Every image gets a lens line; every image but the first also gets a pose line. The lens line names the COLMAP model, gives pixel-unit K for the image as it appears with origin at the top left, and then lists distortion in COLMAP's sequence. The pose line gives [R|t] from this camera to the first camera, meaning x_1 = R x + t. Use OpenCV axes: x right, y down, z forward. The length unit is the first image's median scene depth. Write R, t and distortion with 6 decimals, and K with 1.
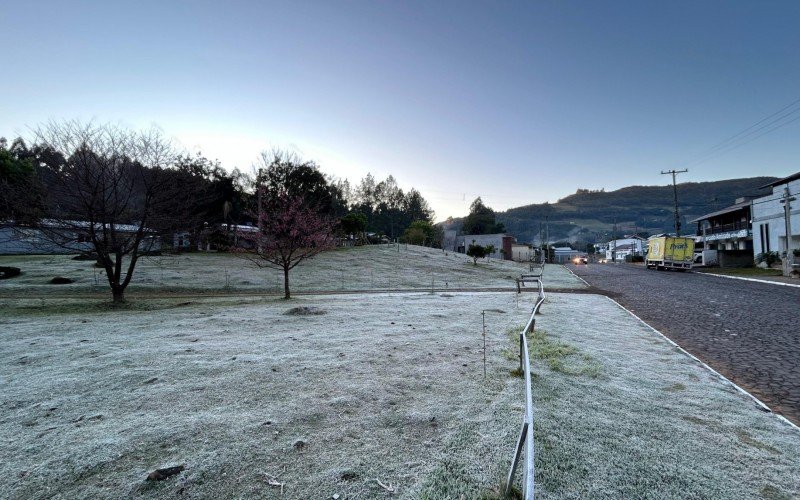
lens RADIAL K [[353.5, 0, 400.0], [0, 353.5, 250.0], [0, 0, 1]] dist [0.000724, -0.000021]
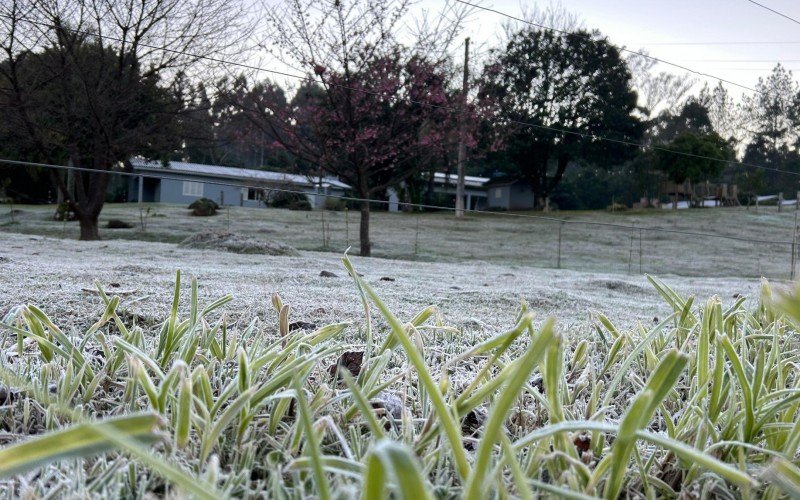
lens RADIAL K [[651.8, 0, 414.3], [0, 651.8, 252.0], [0, 0, 1]] dist [0.053788, -0.058369]
pose [[0.810715, 0.040447, -0.584042, 0.041227], [-0.041003, 0.999084, 0.012273, 0.027901], [0.584003, 0.013997, 0.811631, 0.101356]]
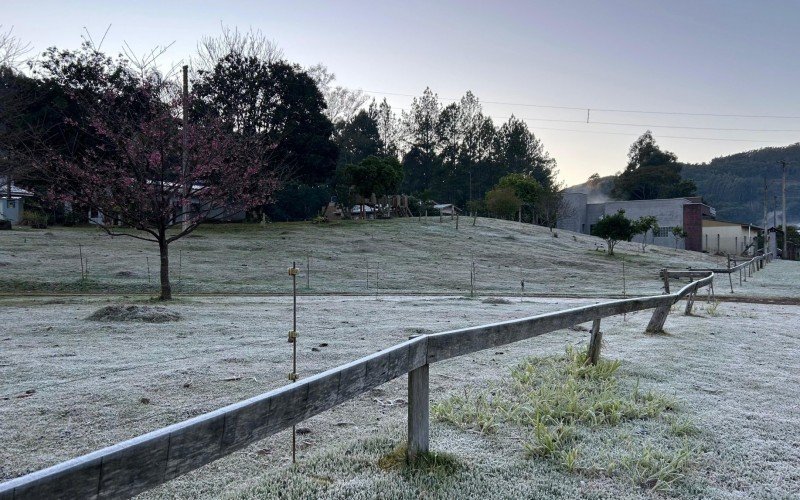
lens RADIAL K [[651.8, 0, 414.3], [0, 651.8, 252.0], [0, 0, 1]] dist [0.053788, -0.058369]
pose [[0.990620, 0.009898, -0.136287, 0.035324], [-0.007551, 0.999814, 0.017730, 0.012360], [0.136438, -0.016534, 0.990511, 0.033854]]
